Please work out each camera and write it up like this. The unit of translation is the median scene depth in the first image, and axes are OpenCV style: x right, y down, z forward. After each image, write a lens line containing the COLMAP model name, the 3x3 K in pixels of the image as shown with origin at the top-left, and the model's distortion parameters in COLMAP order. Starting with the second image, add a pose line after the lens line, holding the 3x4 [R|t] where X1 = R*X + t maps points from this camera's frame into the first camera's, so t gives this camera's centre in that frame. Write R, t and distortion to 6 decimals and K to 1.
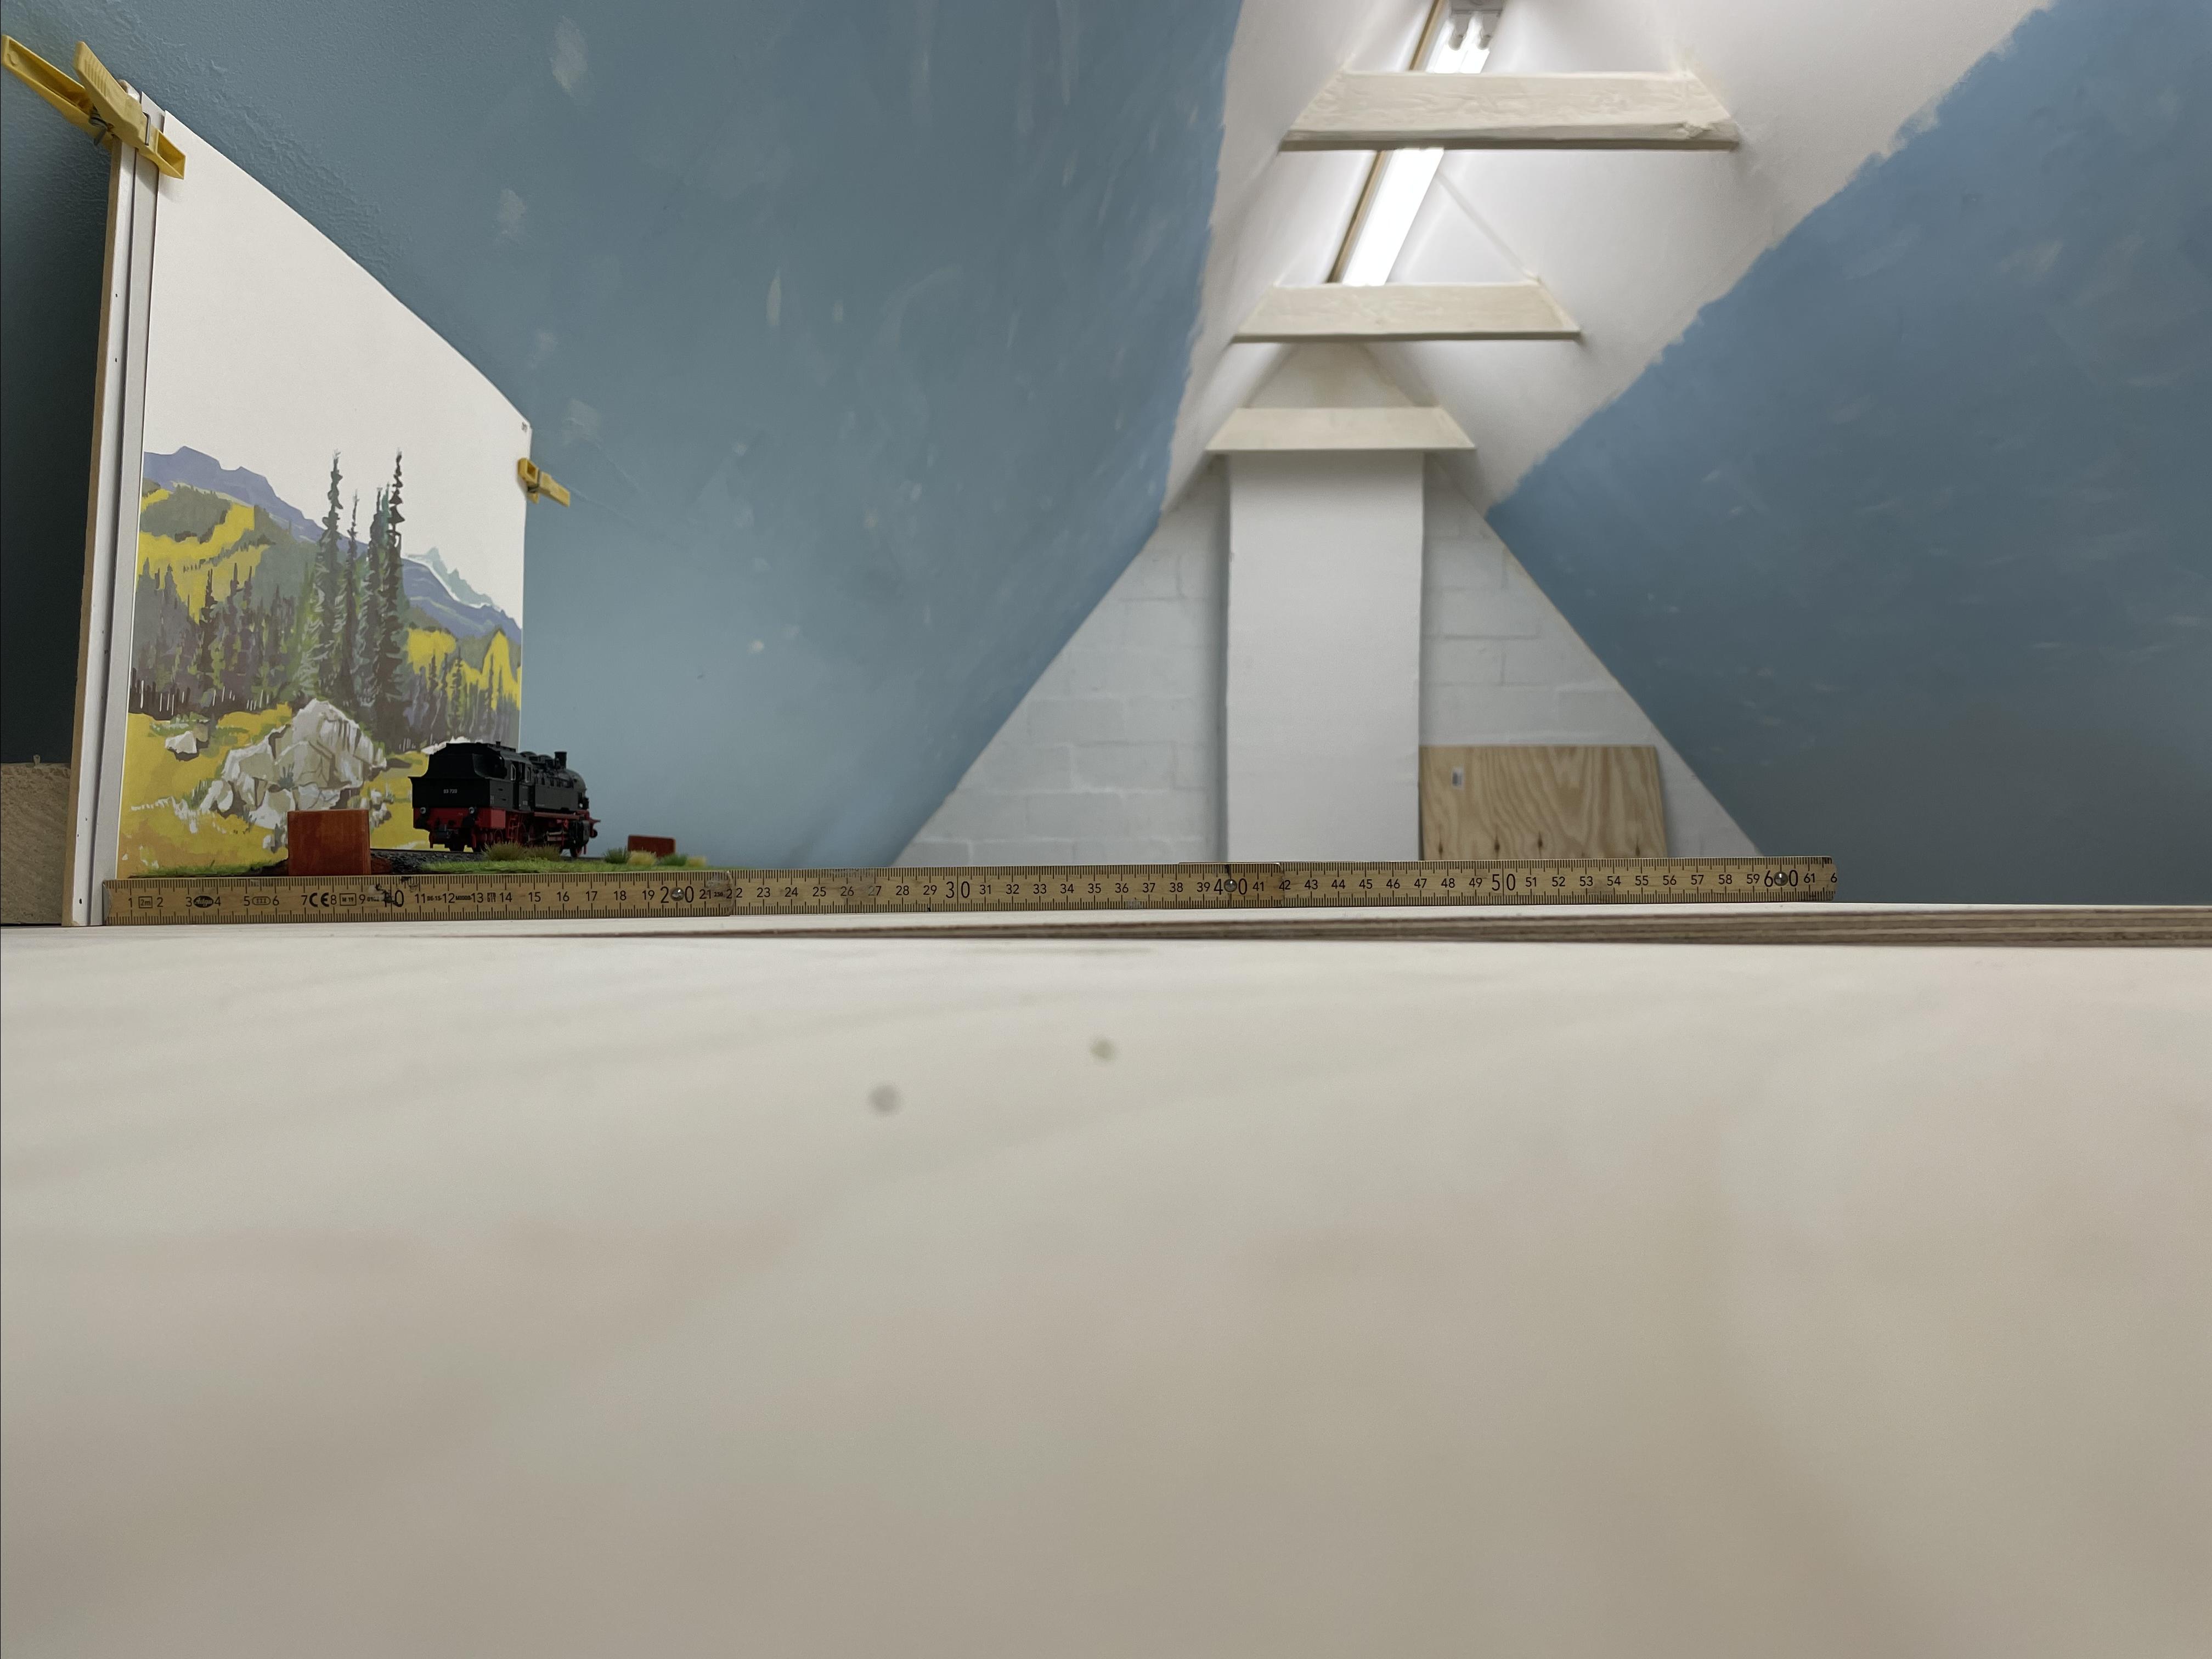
lens RADIAL K [[1679.4, 0, 1123.2], [0, 1679.4, 816.9], [0, 0, 1]] dist [0.094226, -0.115780]
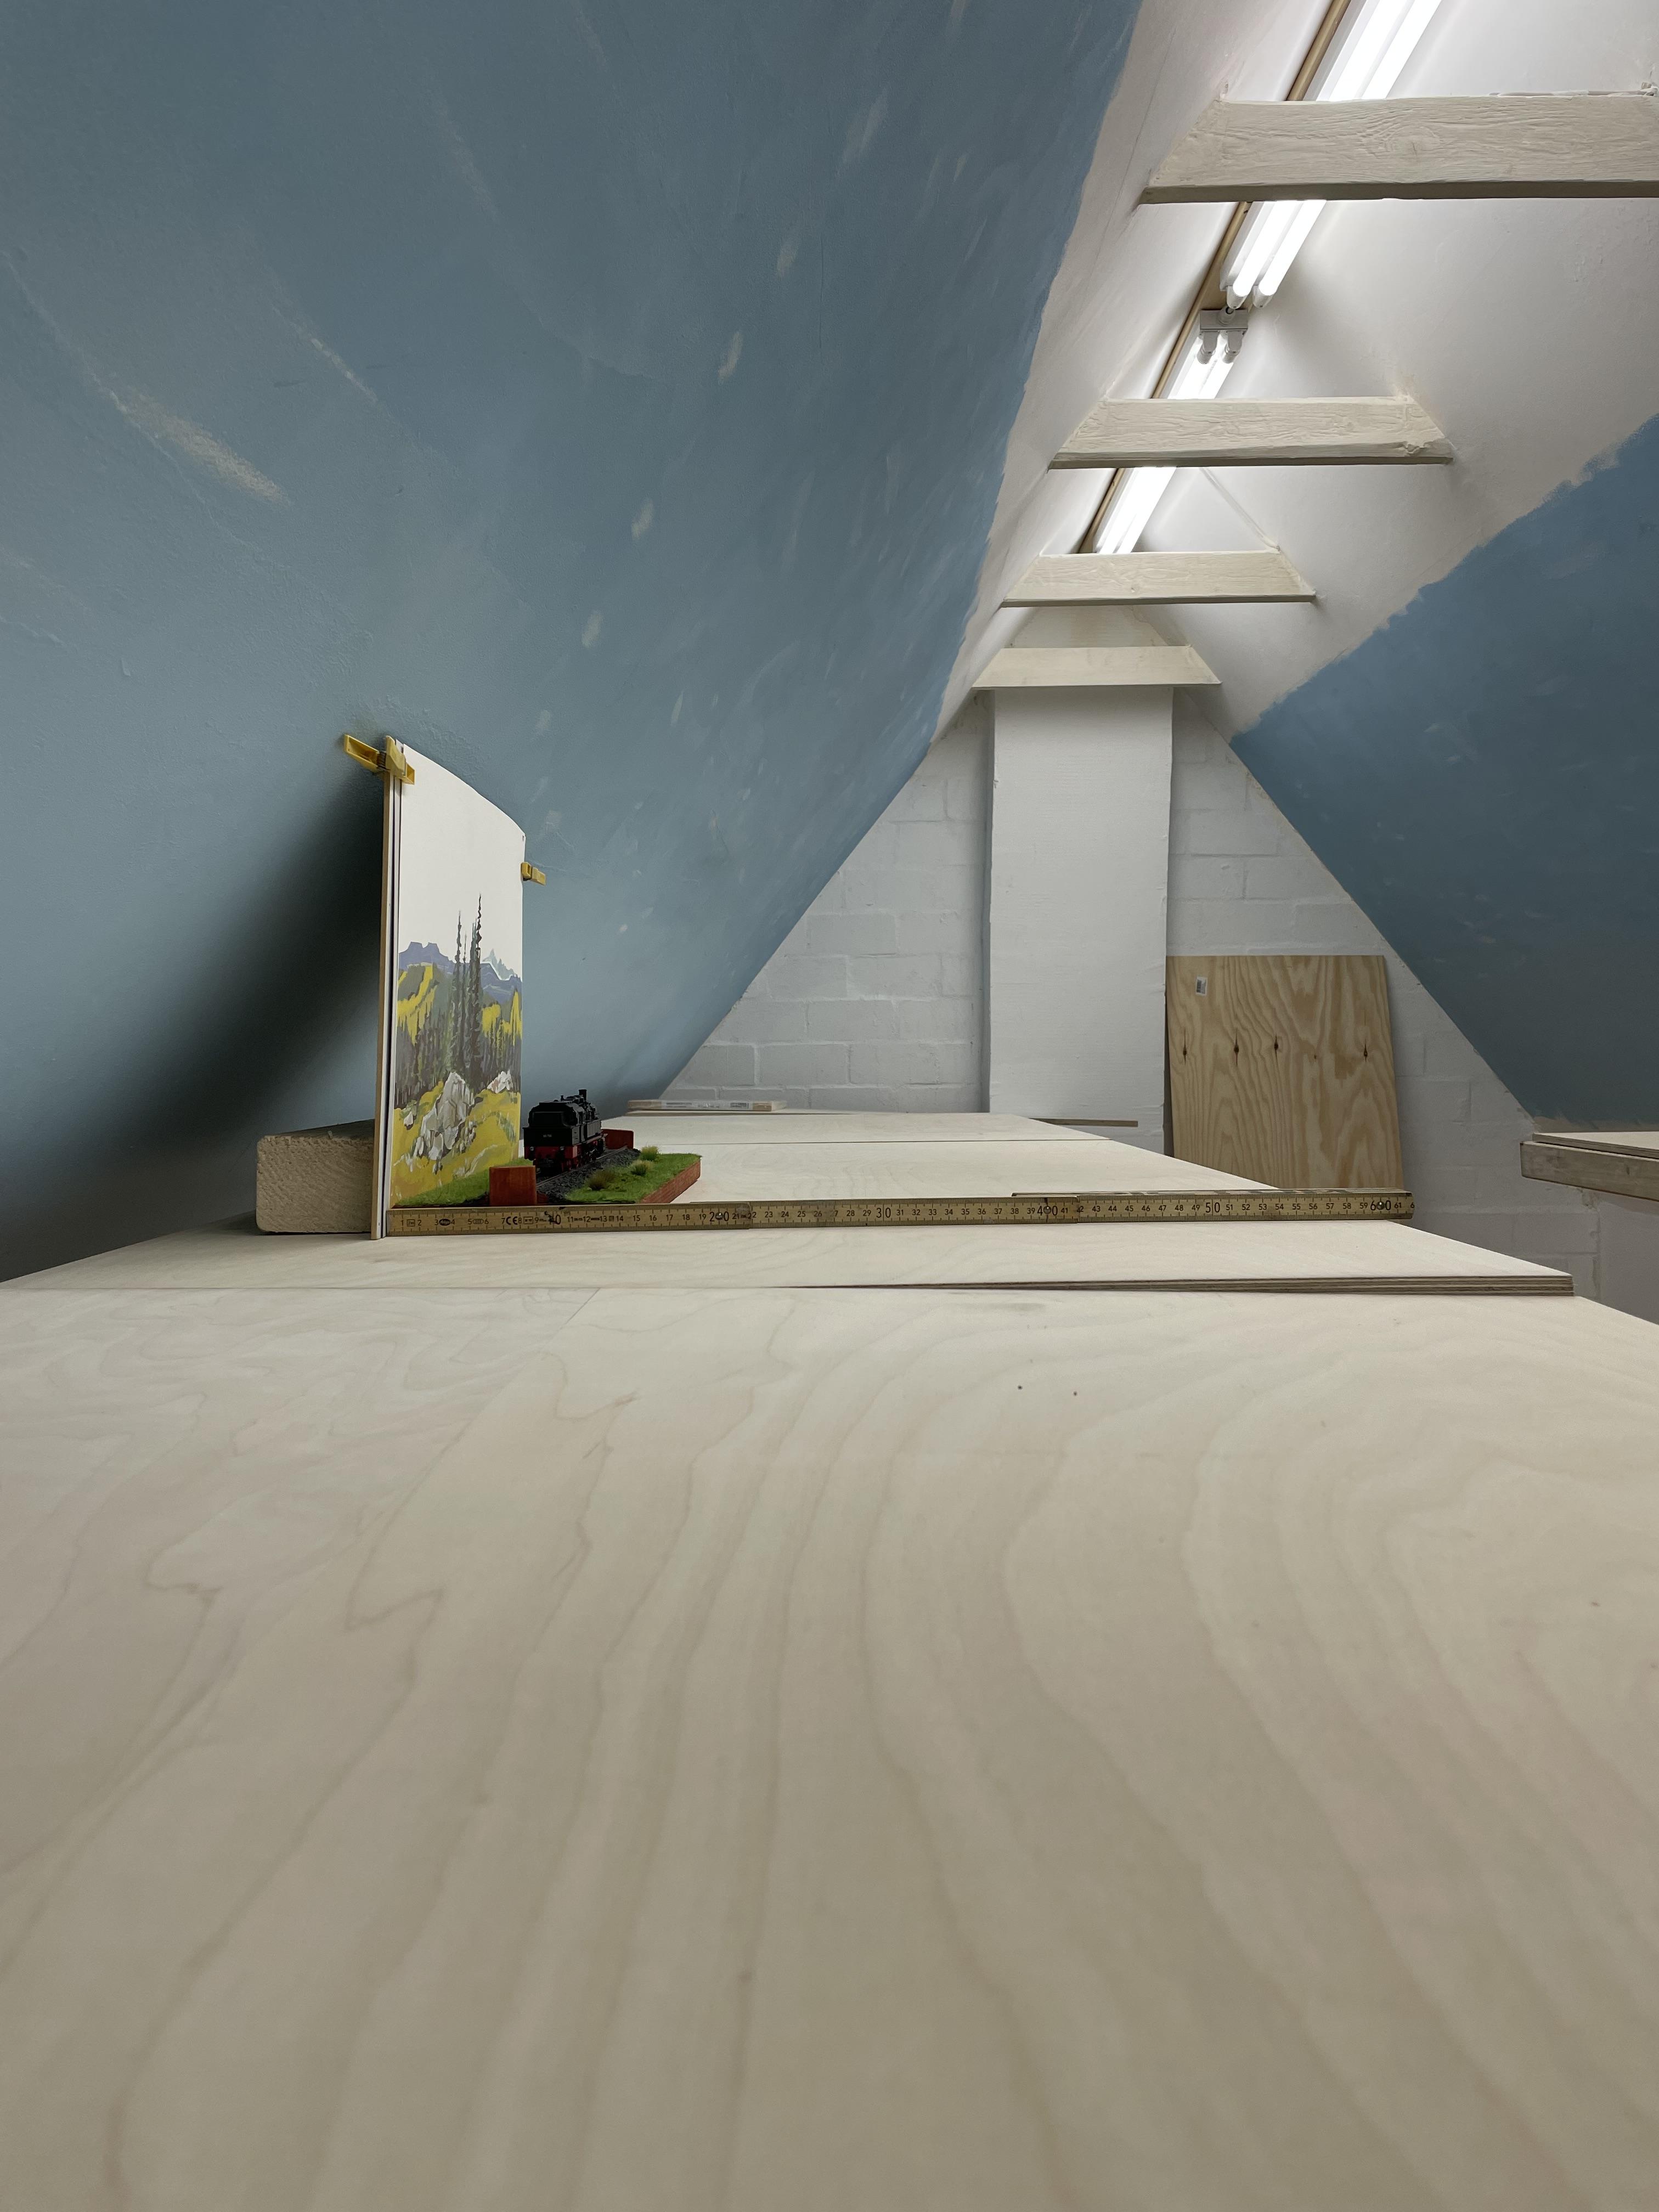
lens RADIAL K [[1679.4, 0, 845.0], [0, 1679.4, 1089.0], [0, 0, 1]] dist [0.094226, -0.115780]
pose [[0.999898, -0.001440, -0.014236, -0.030026], [0.002359, 0.997899, 0.064746, -0.049915], [0.014112, -0.064773, 0.997800, -0.174650]]
